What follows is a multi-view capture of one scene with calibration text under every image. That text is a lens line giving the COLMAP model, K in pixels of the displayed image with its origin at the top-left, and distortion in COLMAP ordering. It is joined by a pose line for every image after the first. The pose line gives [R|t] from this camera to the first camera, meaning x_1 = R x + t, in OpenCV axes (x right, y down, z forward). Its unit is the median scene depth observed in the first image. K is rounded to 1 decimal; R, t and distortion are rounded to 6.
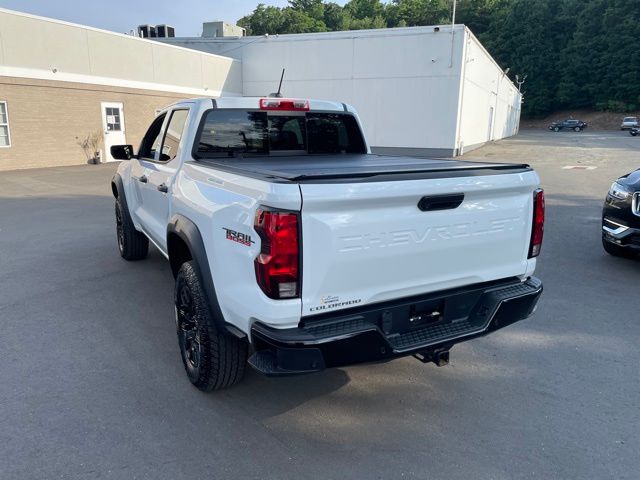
lens RADIAL K [[481.6, 0, 319.9], [0, 481.6, 243.0], [0, 0, 1]] dist [0.079604, -0.100930]
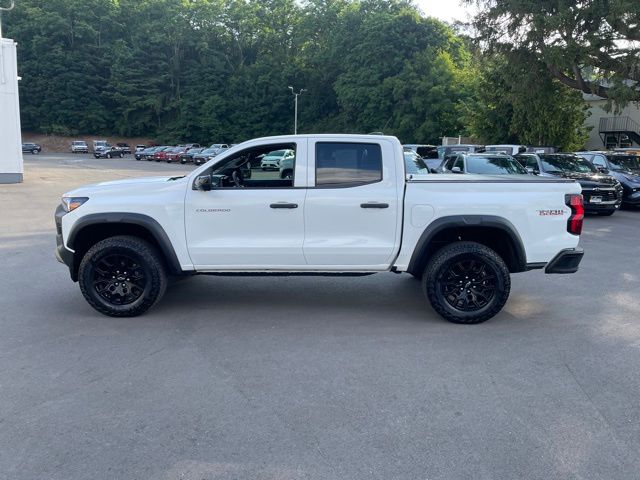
lens RADIAL K [[481.6, 0, 319.5], [0, 481.6, 243.3], [0, 0, 1]] dist [0.079604, -0.100930]
pose [[0.486702, -0.154401, 0.859815, -1.409468], [0.191228, 0.979215, 0.067596, -0.121511], [-0.852381, 0.131522, 0.506111, 0.476076]]
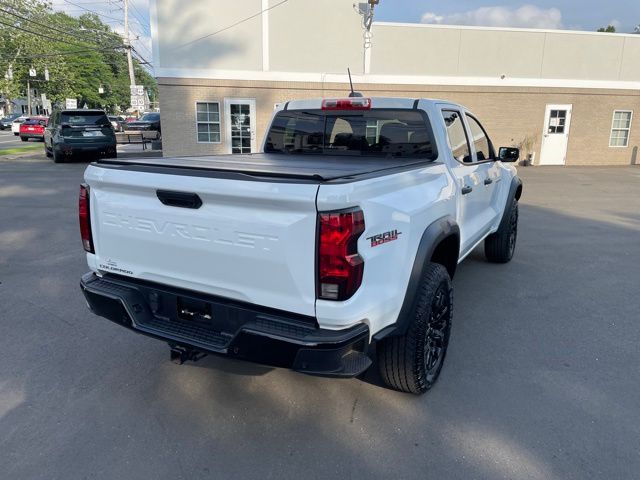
lens RADIAL K [[481.6, 0, 321.7], [0, 481.6, 240.6], [0, 0, 1]] dist [0.079604, -0.100930]
pose [[0.548704, 0.194230, -0.813141, 0.737494], [-0.203088, 0.974470, 0.095722, -0.093125], [0.810974, 0.112616, 0.574141, 0.402032]]
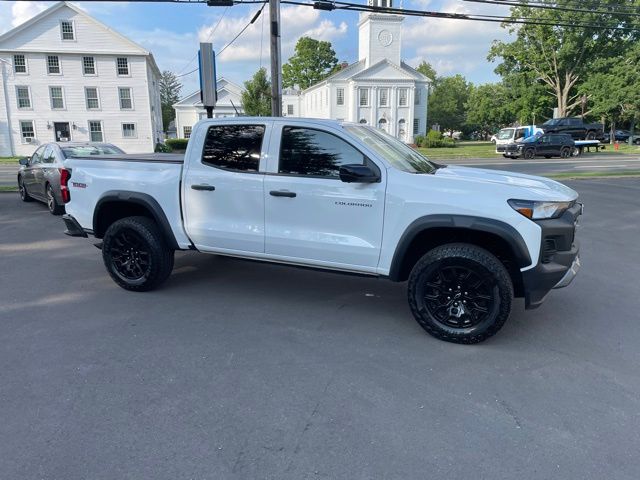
lens RADIAL K [[481.6, 0, 318.5], [0, 481.6, 238.5], [0, 0, 1]] dist [0.079604, -0.100930]
pose [[-0.786734, 0.118154, -0.605878, 0.624072], [-0.149071, 0.916095, 0.372220, -0.535365], [0.599021, 0.383157, -0.703110, 2.244809]]
